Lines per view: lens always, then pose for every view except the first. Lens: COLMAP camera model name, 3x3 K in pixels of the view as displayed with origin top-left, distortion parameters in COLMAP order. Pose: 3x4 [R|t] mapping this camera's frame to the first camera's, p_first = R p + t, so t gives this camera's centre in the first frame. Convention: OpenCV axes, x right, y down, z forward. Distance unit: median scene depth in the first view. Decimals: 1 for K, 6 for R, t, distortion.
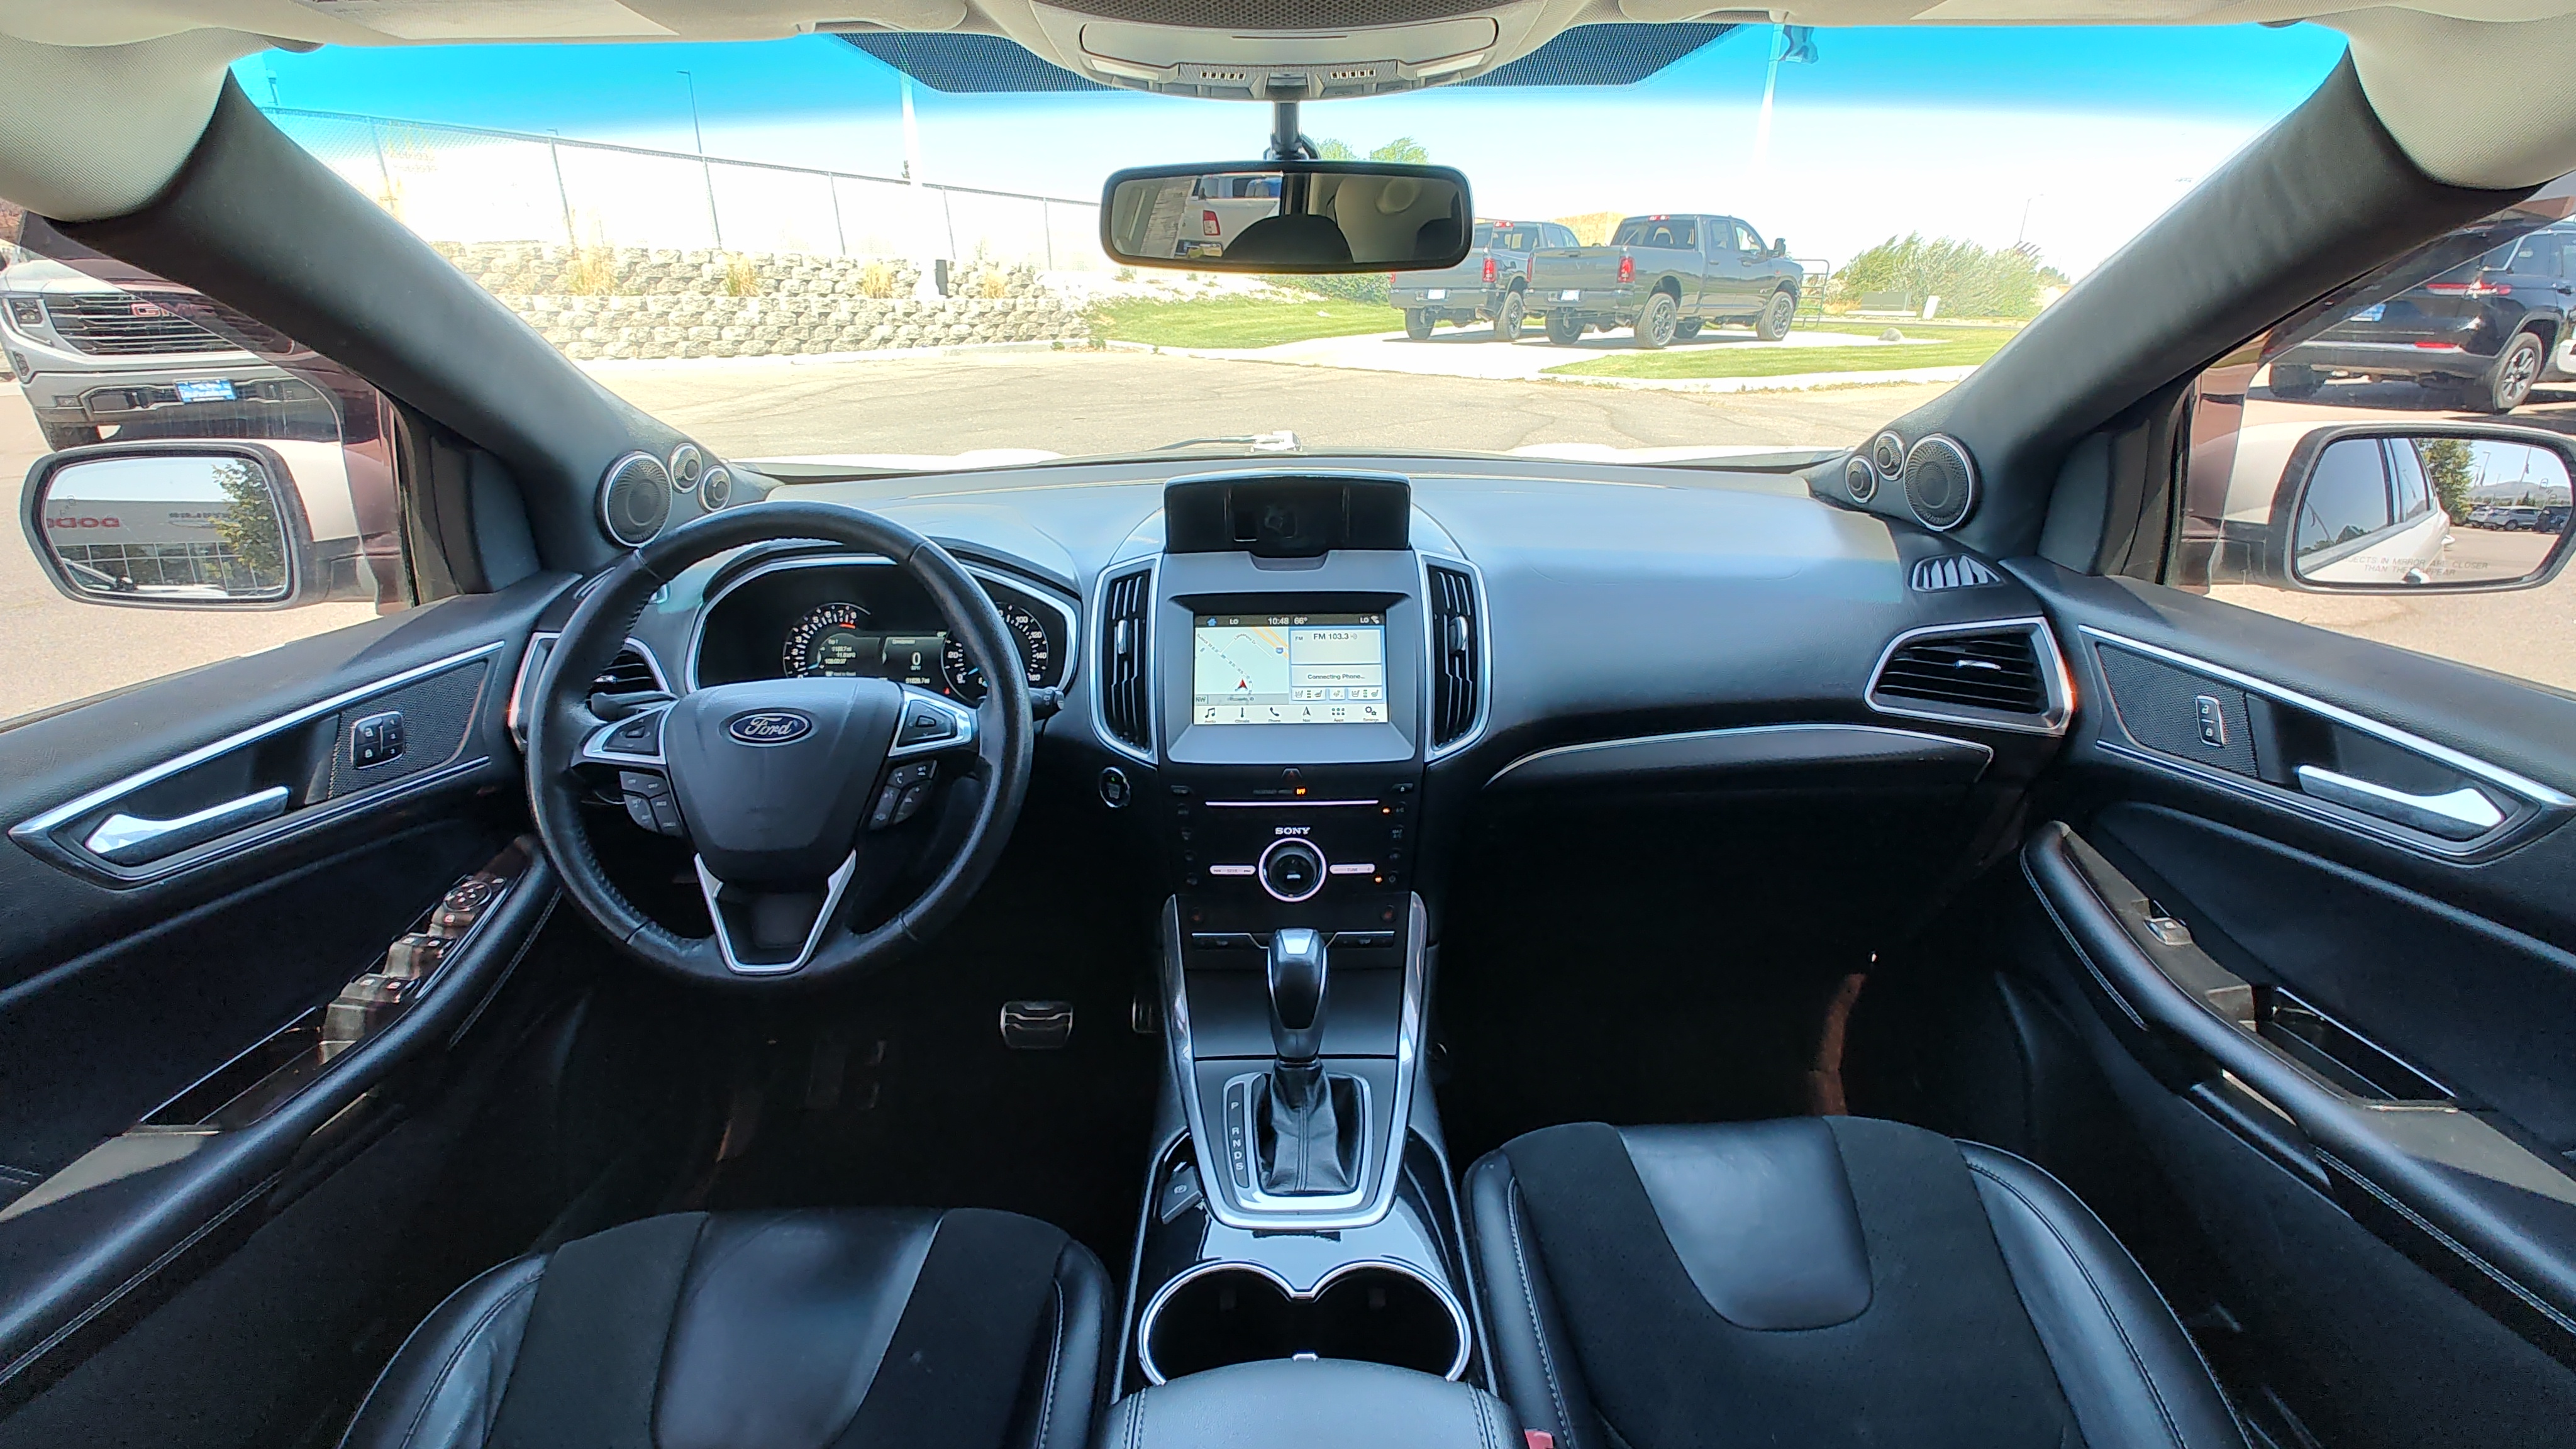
lens RADIAL K [[1086.3, 0, 1274.3], [0, 1086.3, 724.2], [0, 0, 1]] dist [0.011973, -0.000348]
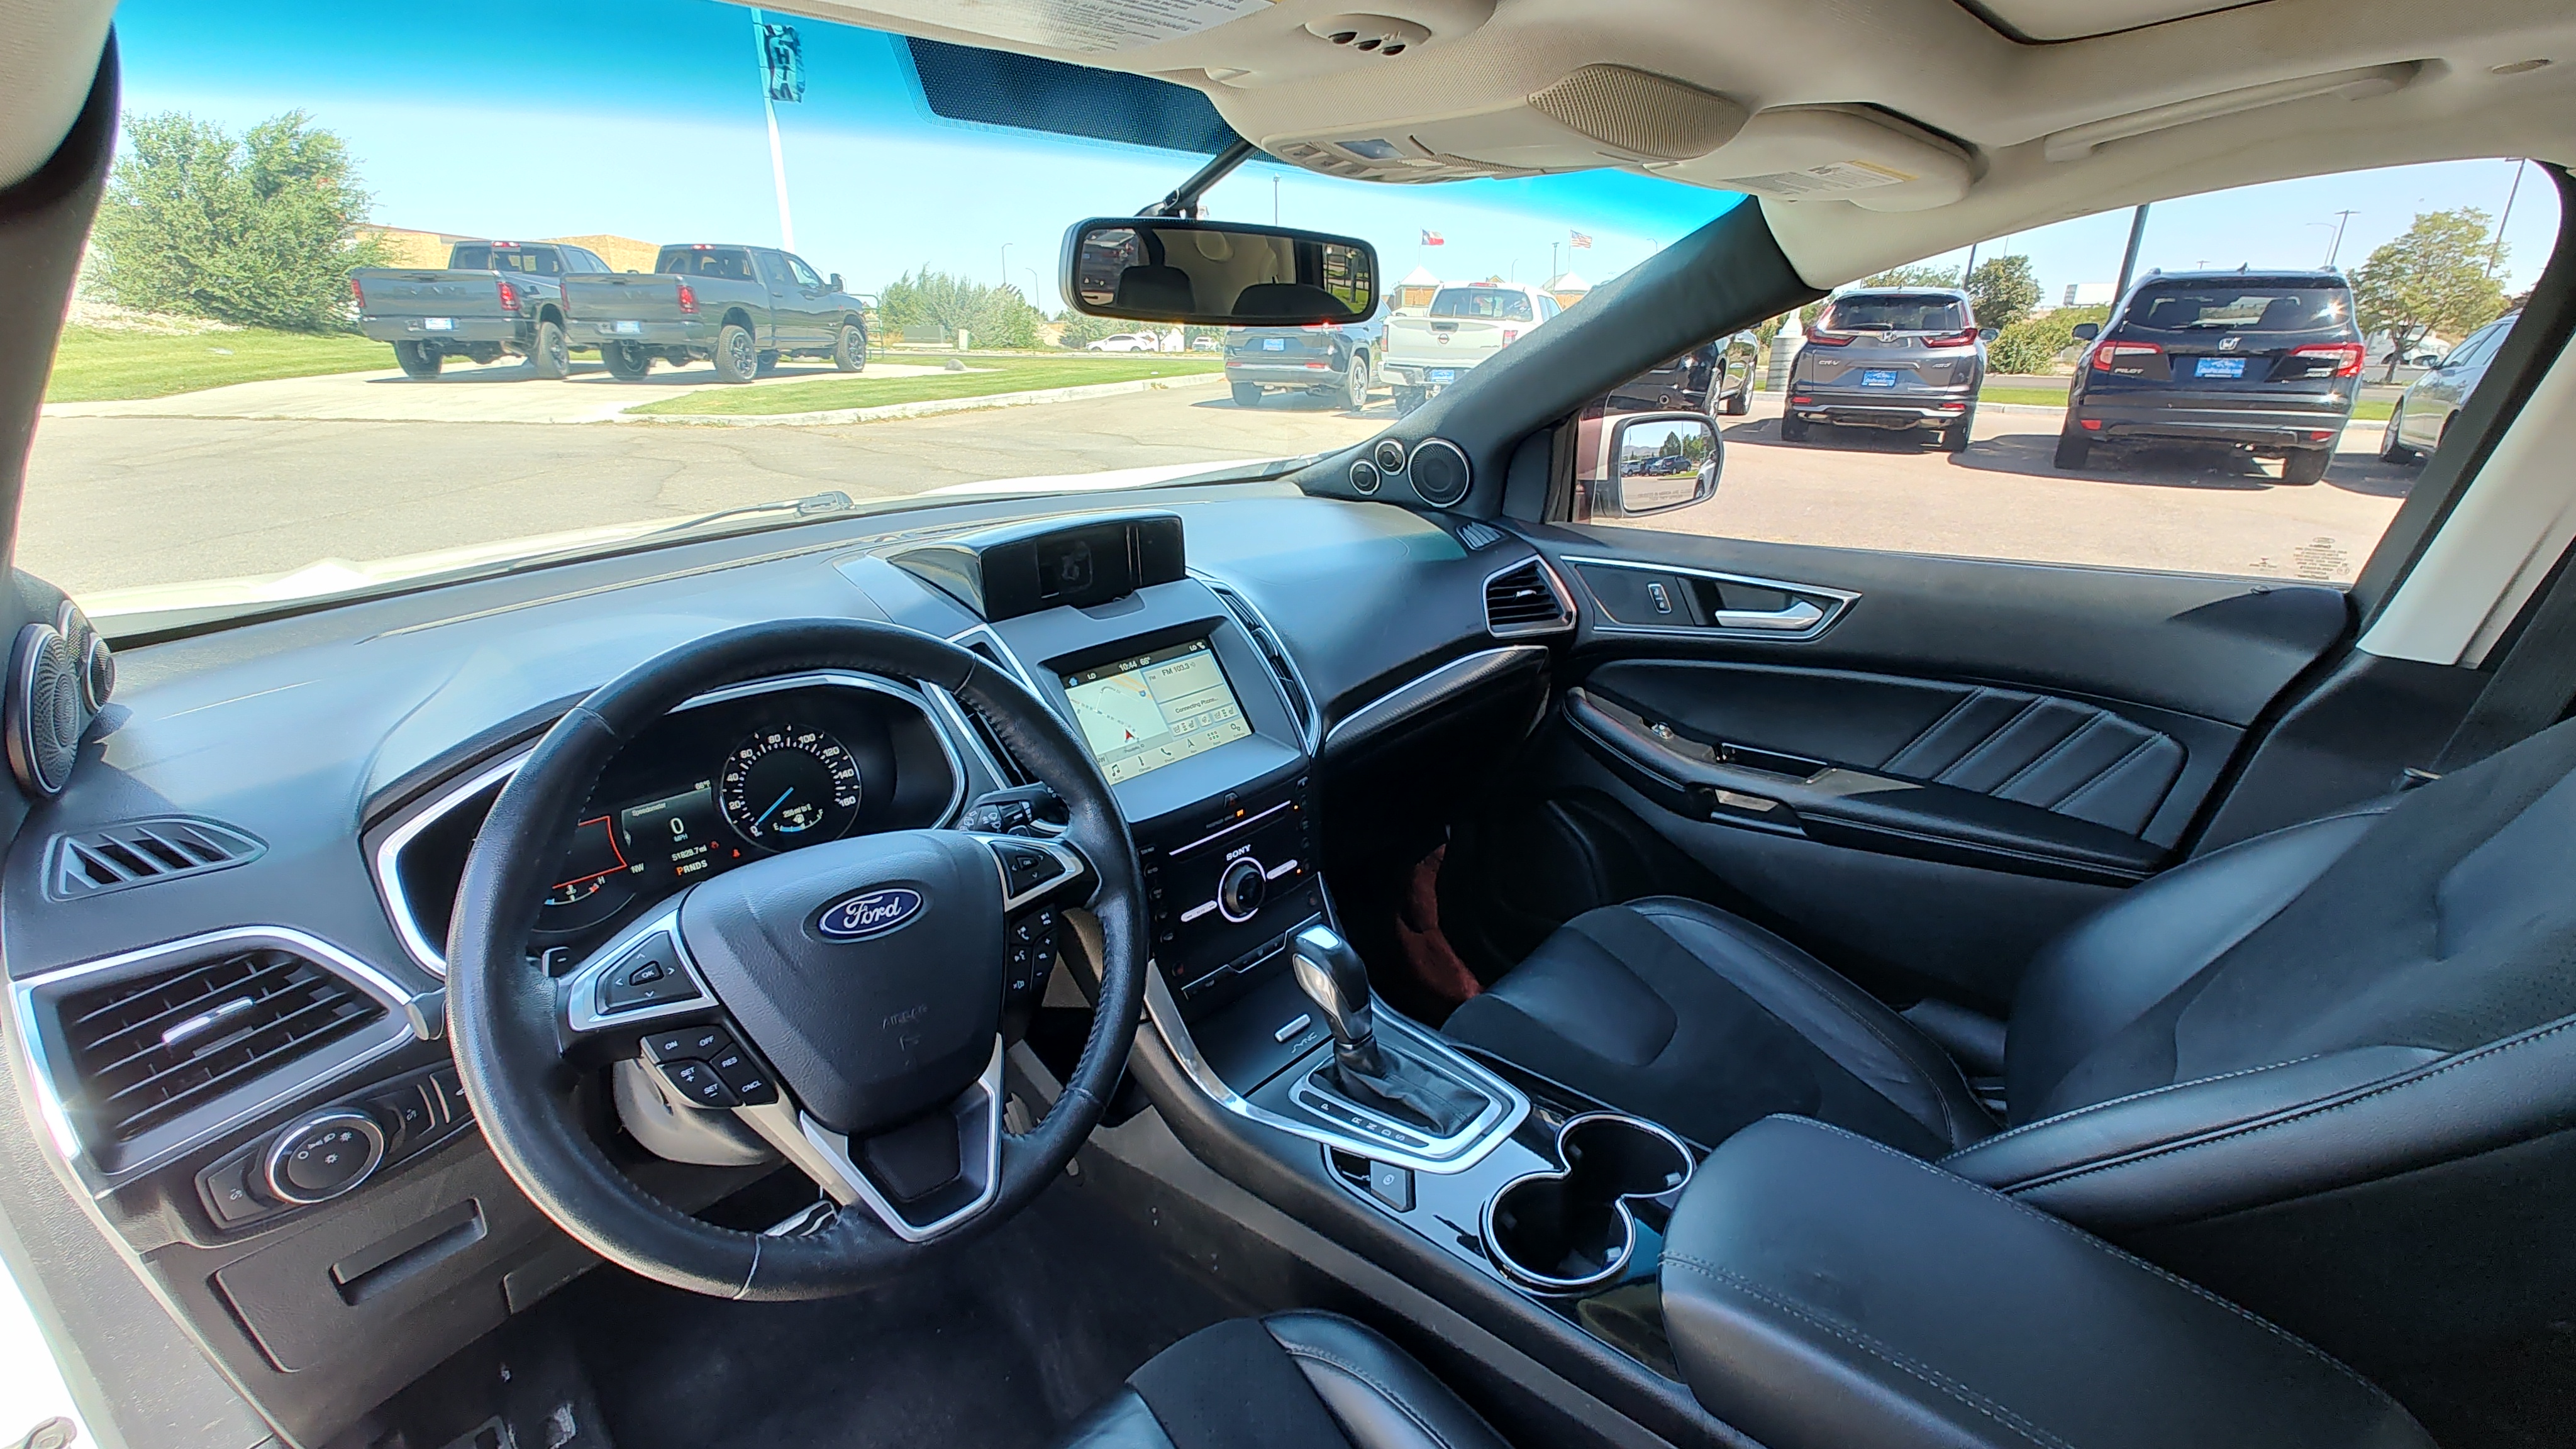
lens RADIAL K [[1086.3, 0, 1280.2], [0, 1086.3, 730.2], [0, 0, 1]] dist [0.011973, -0.000348]
pose [[0.695967, -0.249116, 0.673476, -0.595841], [0.263054, 0.961145, 0.083685, -0.086743], [-0.668156, 0.118918, 0.734456, 0.188844]]
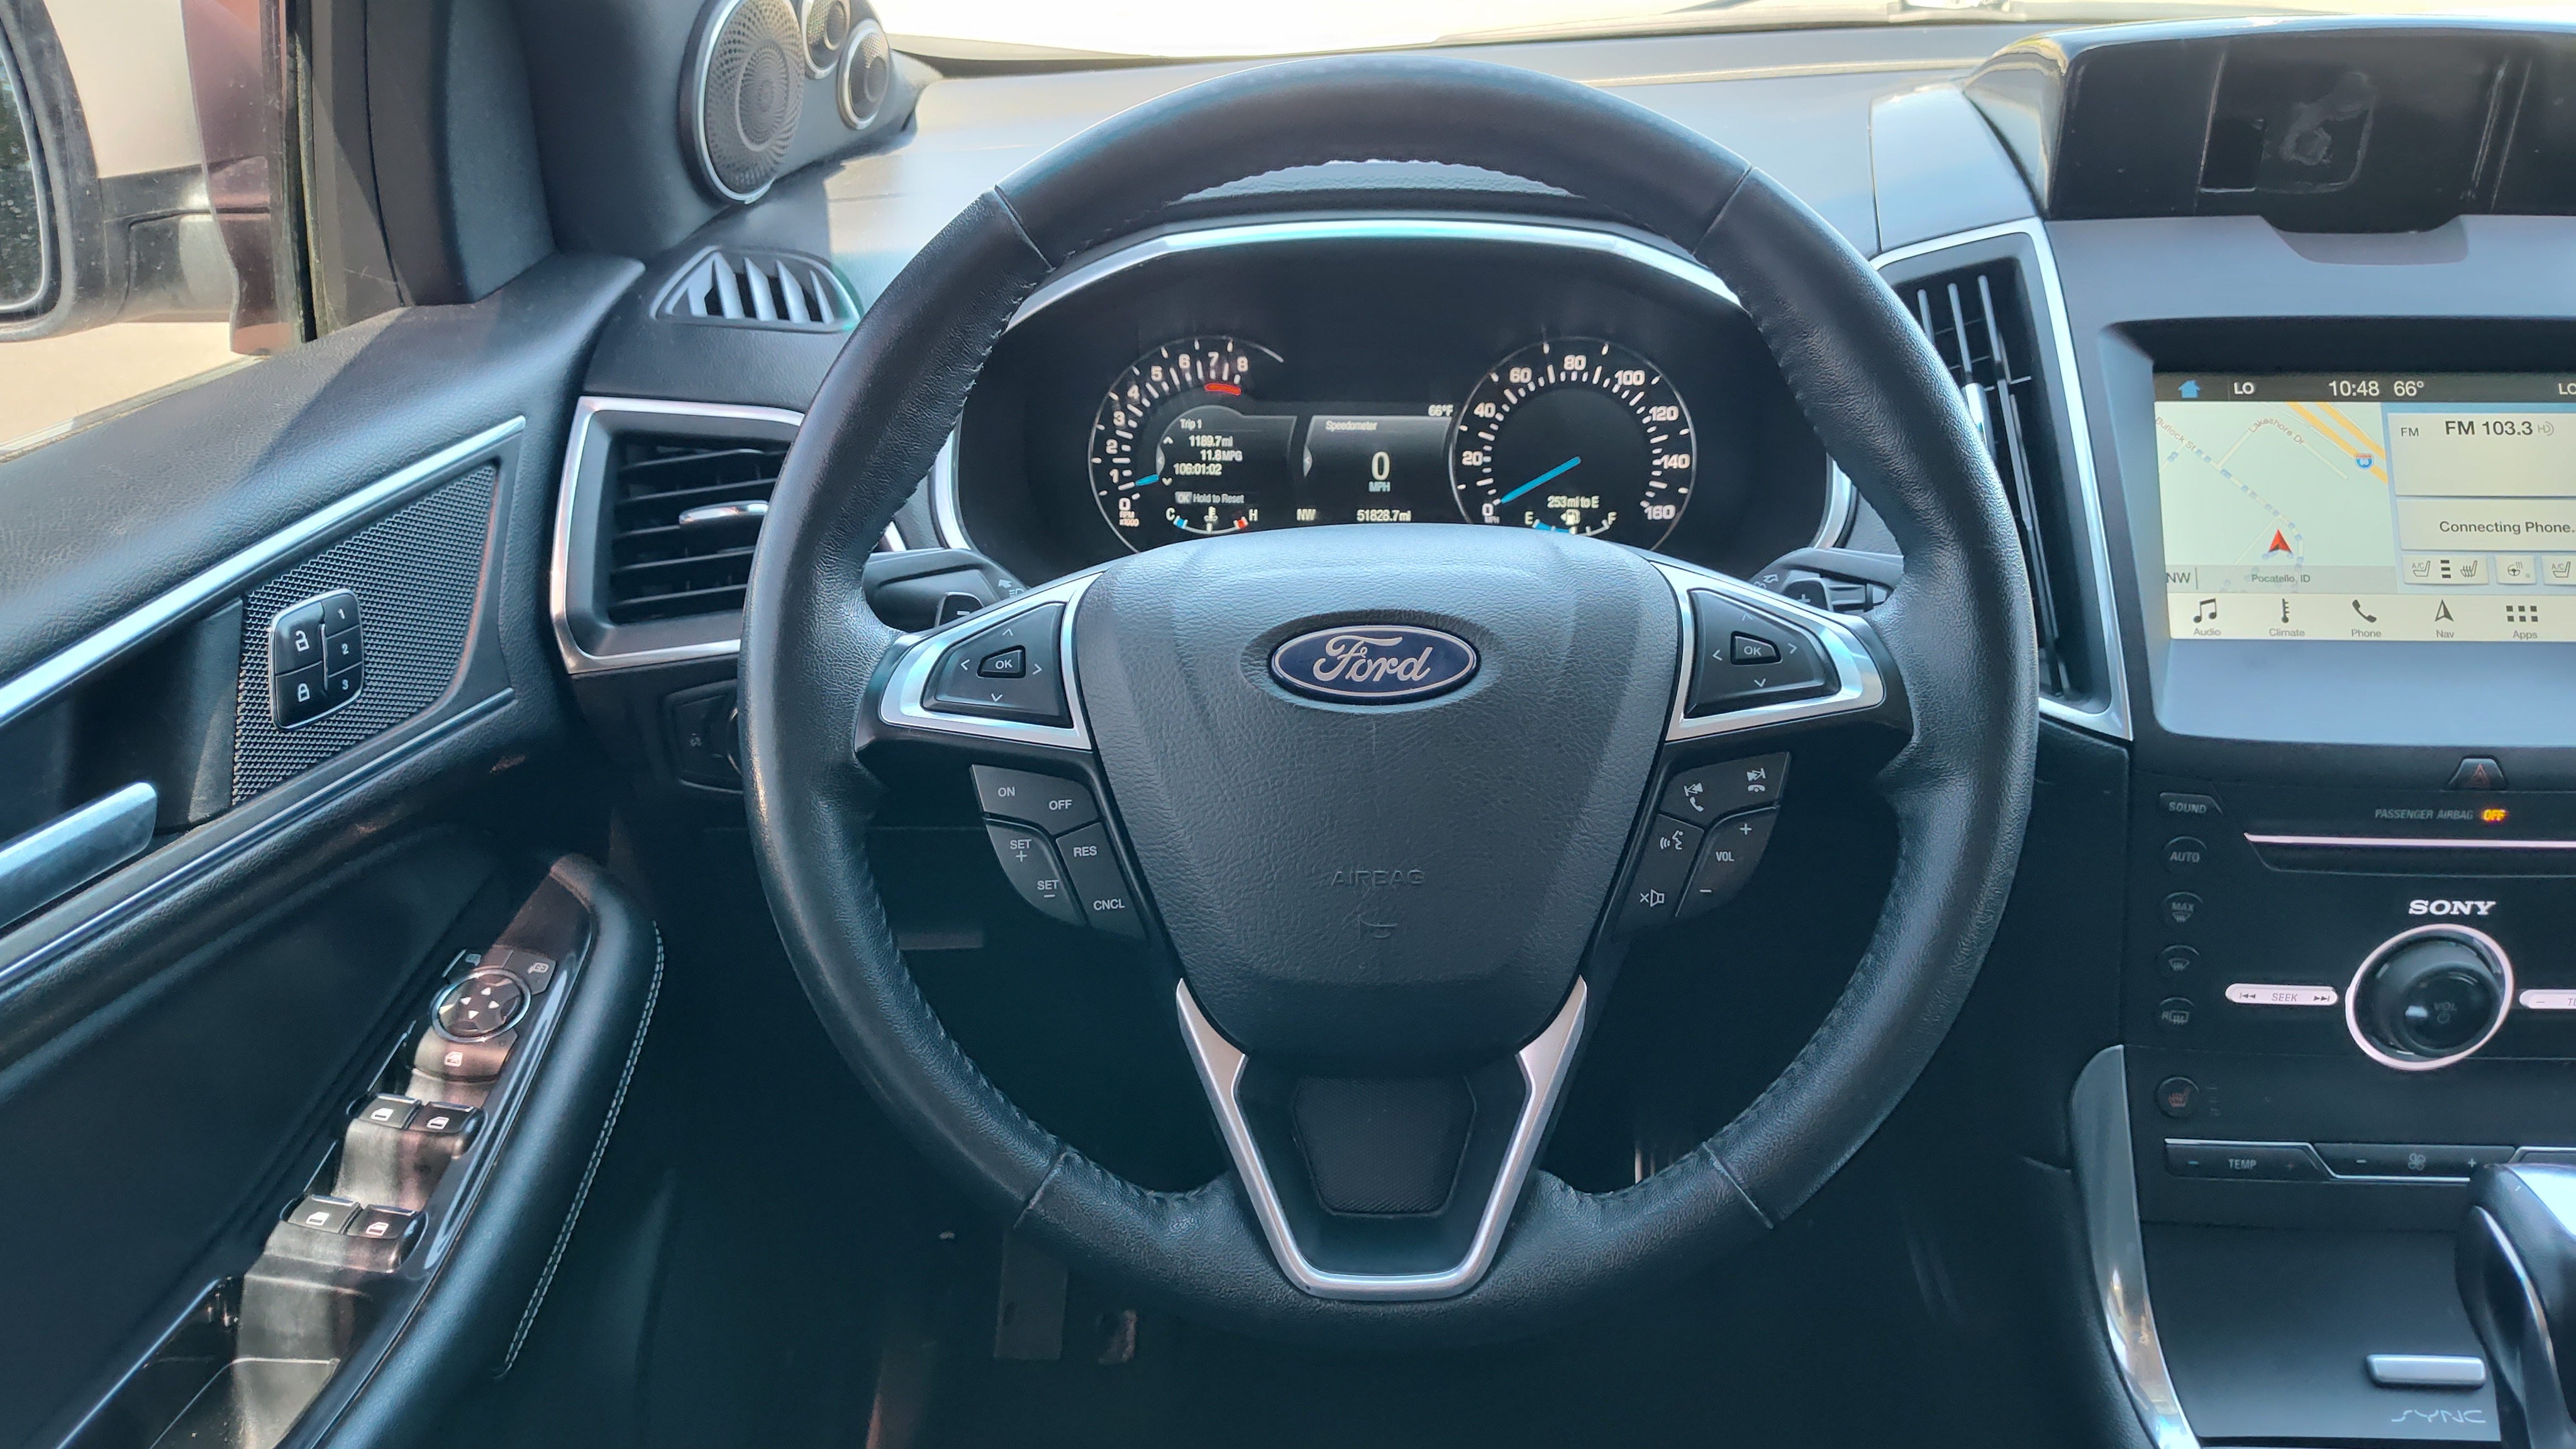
lens RADIAL K [[1799.4, 0, 1292.7], [0, 1799.4, 739.7], [0, 0, 1]] dist [0.016017, -0.019244]
pose [[0.998972, 0.019101, -0.041110, -0.375217], [-0.014691, 0.994361, 0.105023, -0.029030], [0.042885, -0.104311, 0.993620, 0.296041]]
